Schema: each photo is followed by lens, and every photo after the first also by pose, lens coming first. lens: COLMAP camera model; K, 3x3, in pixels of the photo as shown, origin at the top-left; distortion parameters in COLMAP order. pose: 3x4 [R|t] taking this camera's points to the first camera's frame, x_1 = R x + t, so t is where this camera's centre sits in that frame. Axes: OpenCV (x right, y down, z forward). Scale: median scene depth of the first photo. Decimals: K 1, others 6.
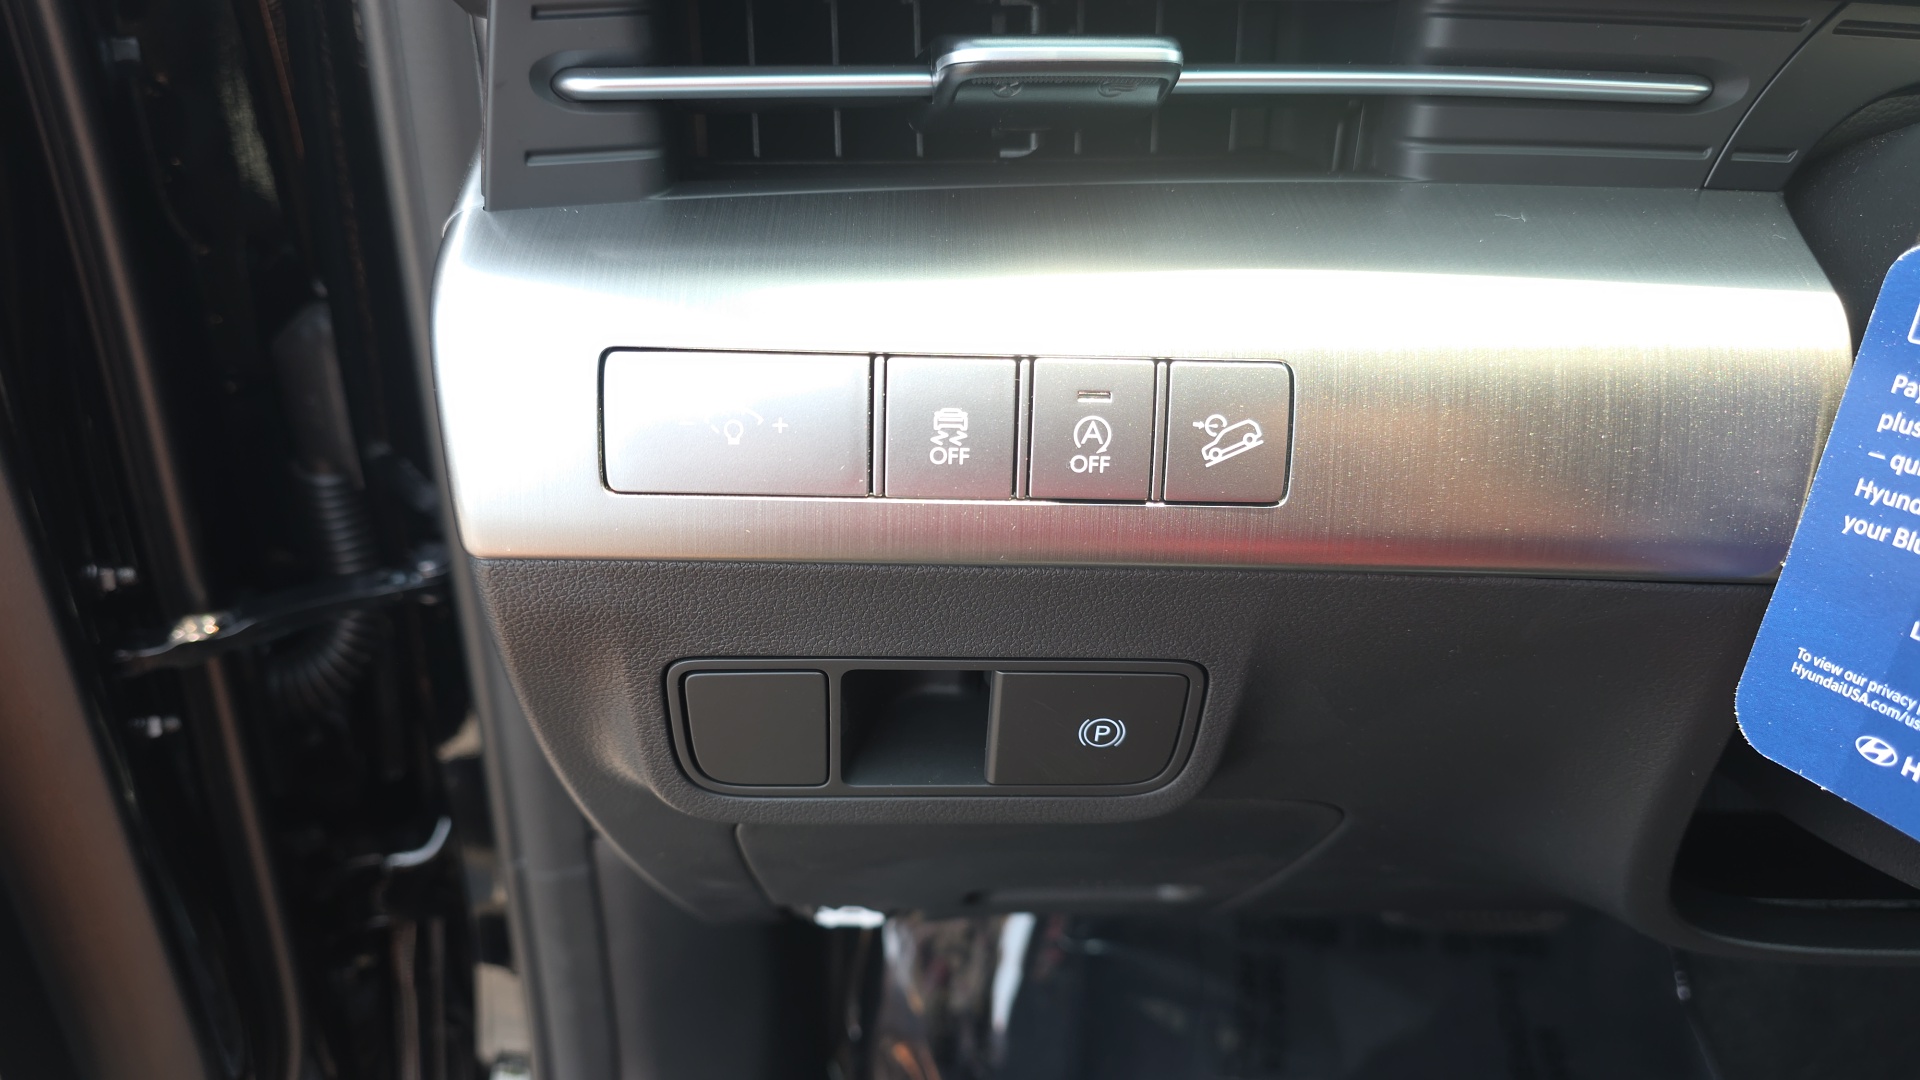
lens RADIAL K [[1299.7, 0, 913.6], [0, 1299.7, 538.4], [0, 0, 1]] dist [0.053249, -0.058749]
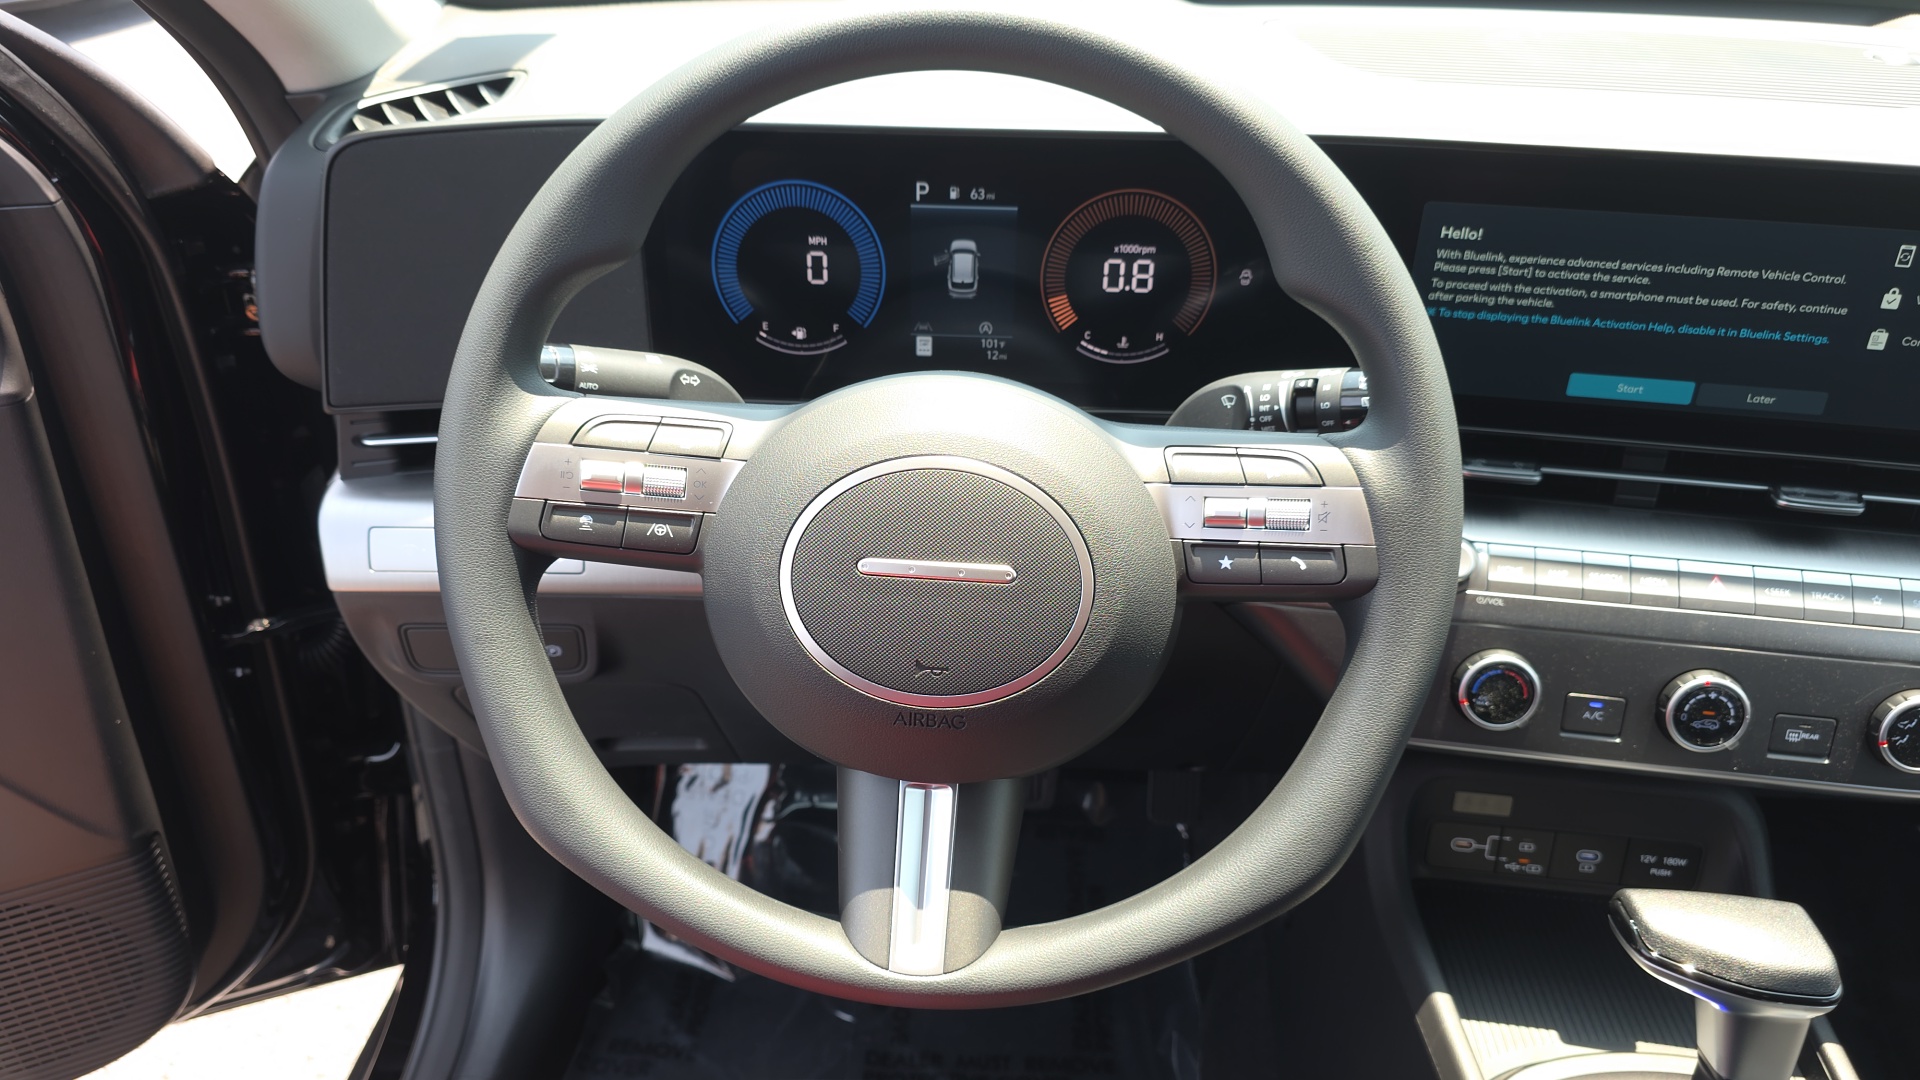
lens RADIAL K [[1299.7, 0, 953.0], [0, 1299.7, 549.9], [0, 0, 1]] dist [0.053249, -0.058749]
pose [[0.999372, 0.000276, -0.035421, 0.634568], [-0.000945, 0.999822, -0.018858, -0.012540], [0.035409, 0.018880, 0.999195, -1.056969]]
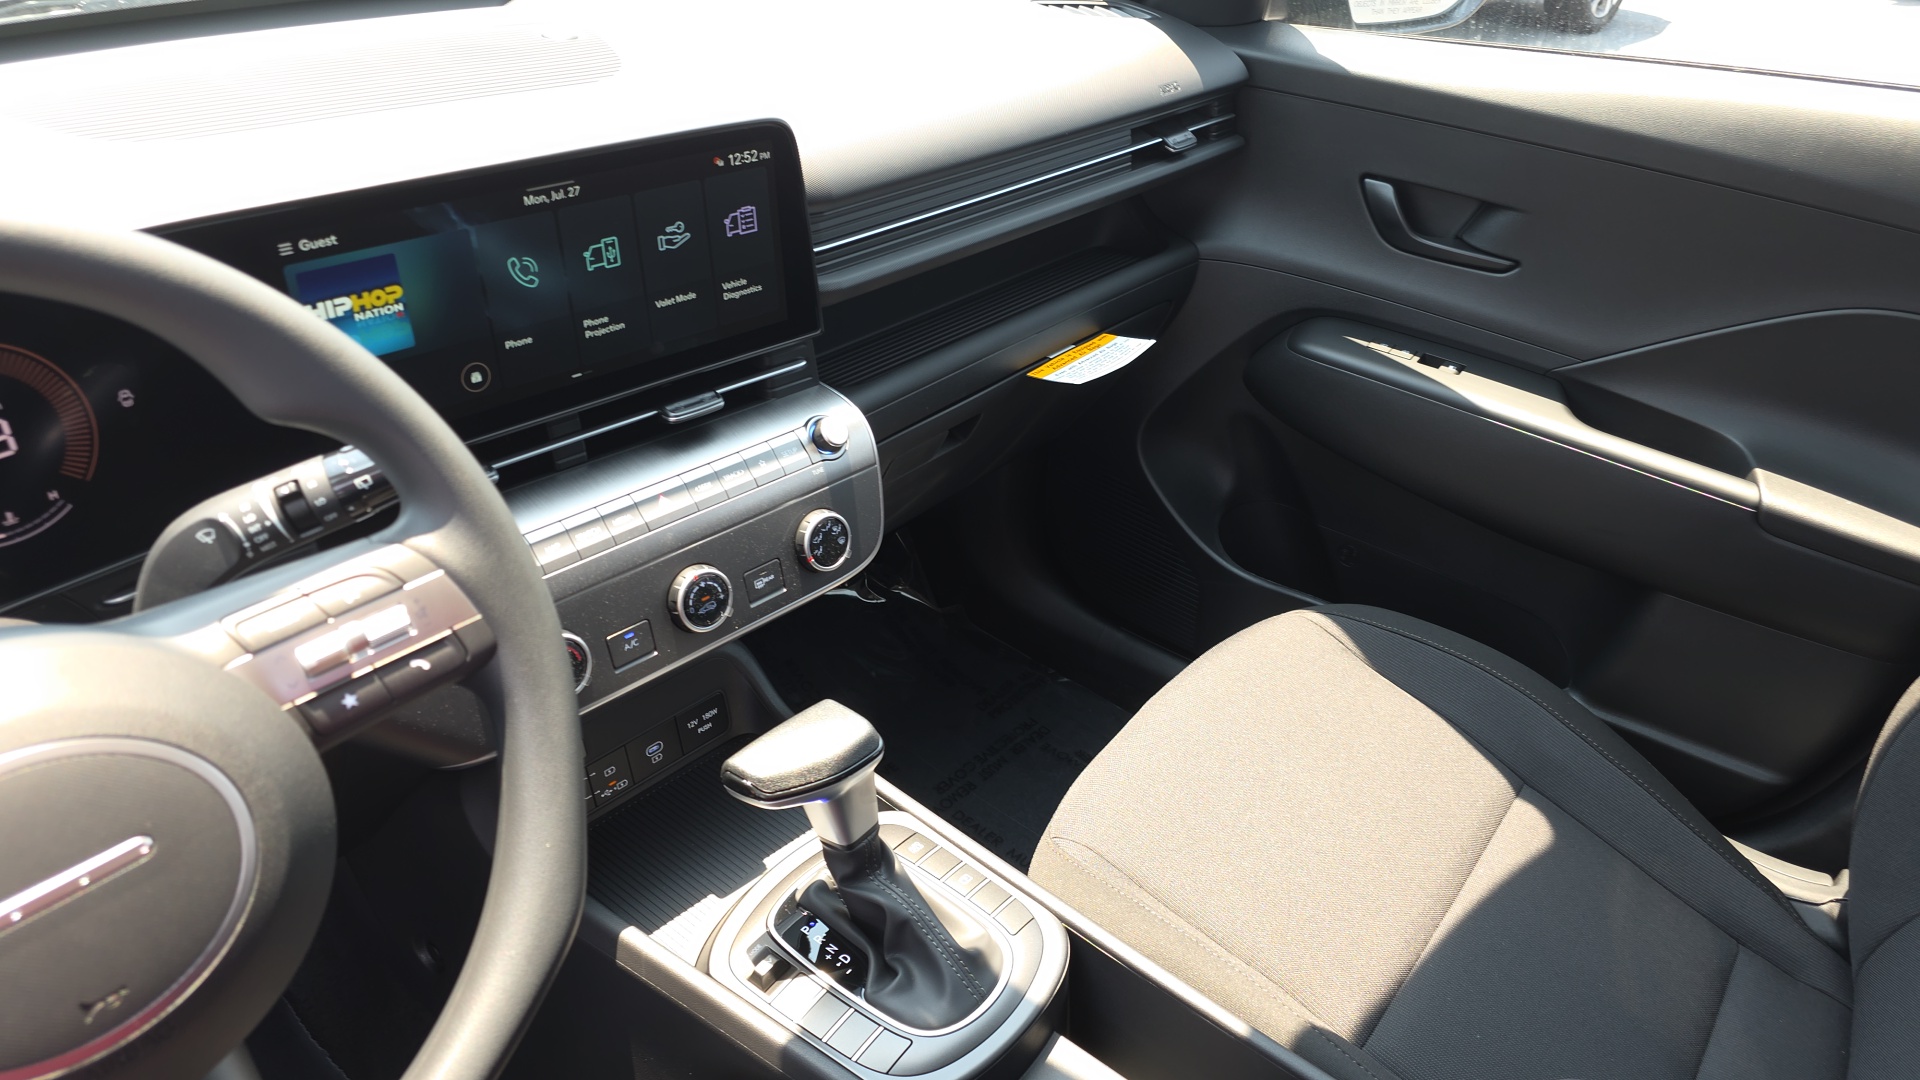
lens RADIAL K [[1299.7, 0, 954.6], [0, 1299.7, 535.8], [0, 0, 1]] dist [0.053249, -0.058749]
pose [[0.593359, -0.422921, 0.684882, 0.447051], [0.401150, 0.893028, 0.203910, -0.161910], [-0.697856, 0.153748, 0.699541, -1.048050]]
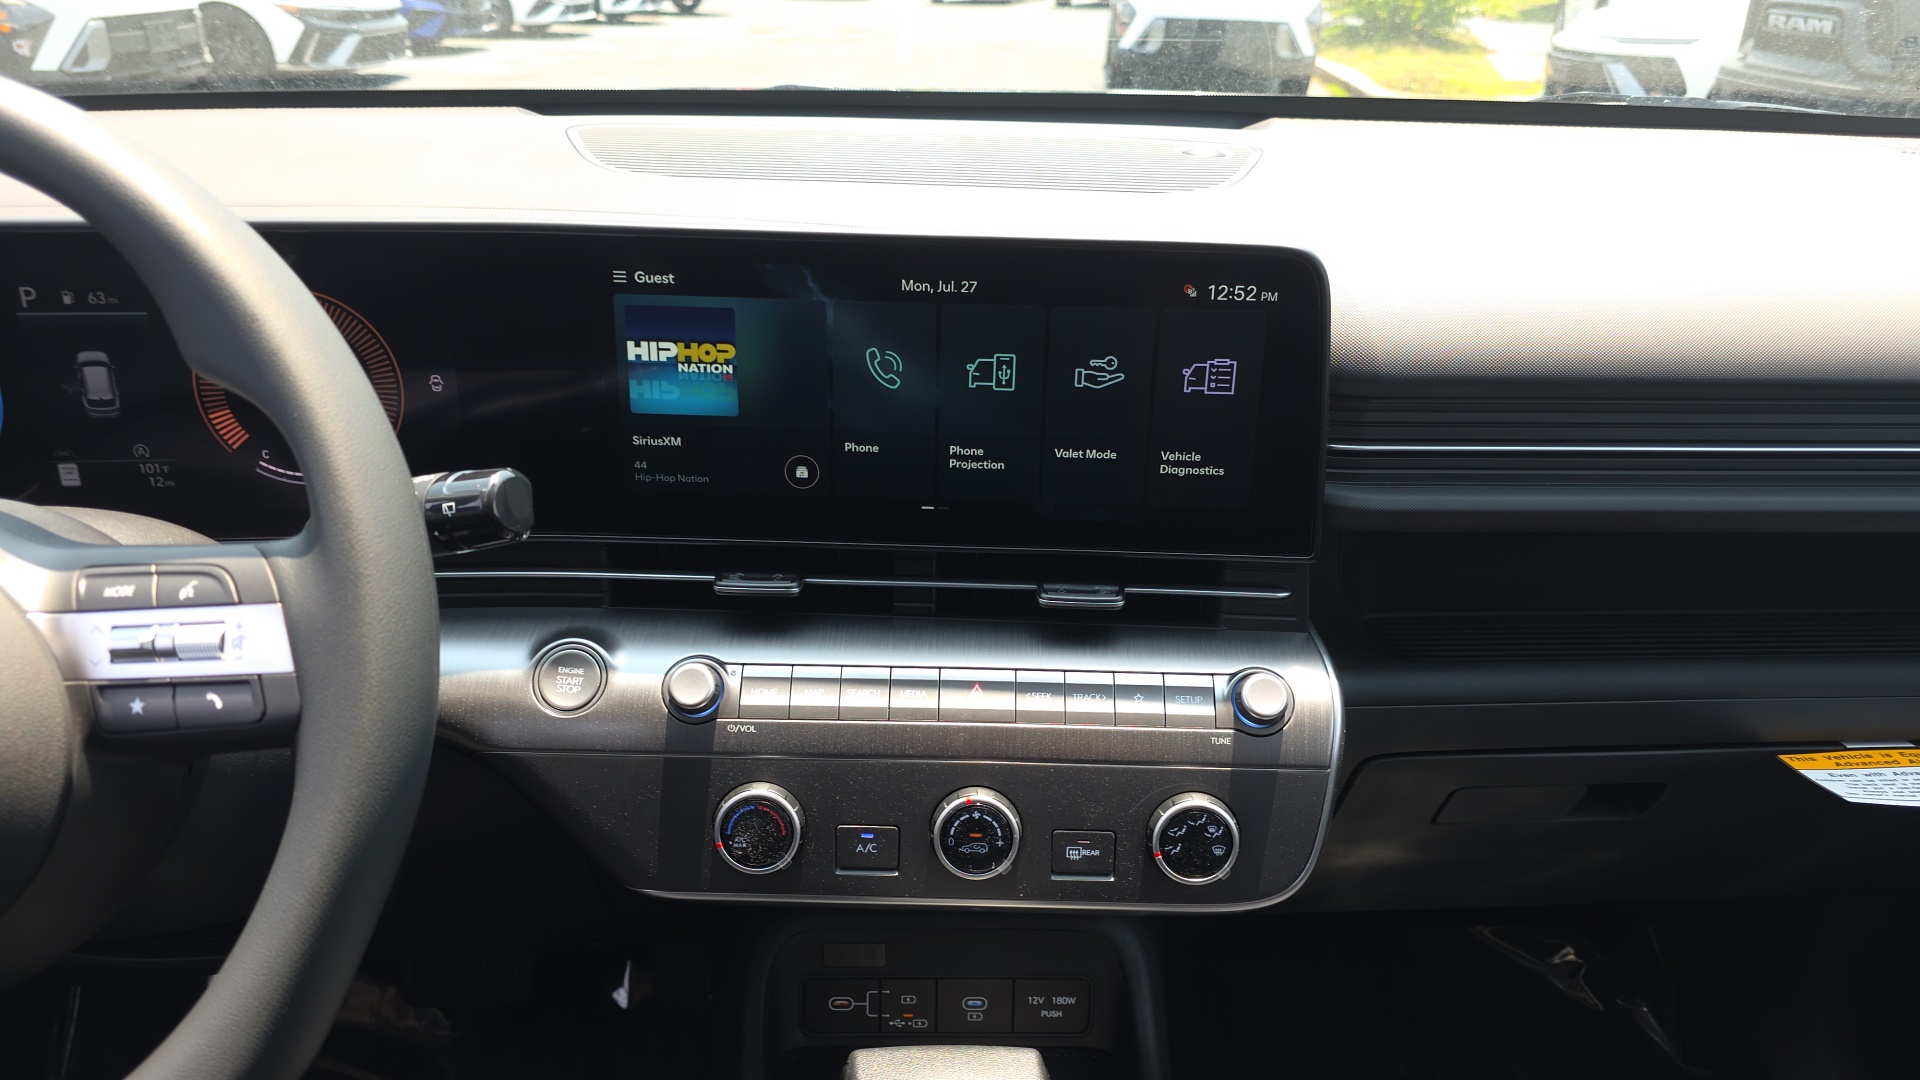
lens RADIAL K [[1299.7, 0, 962.9], [0, 1299.7, 558.6], [0, 0, 1]] dist [0.053249, -0.058749]
pose [[0.993807, -0.056881, 0.095461, 1.306238], [0.068691, 0.989729, -0.125376, 0.027825], [-0.087349, 0.131157, 0.987506, -0.898235]]
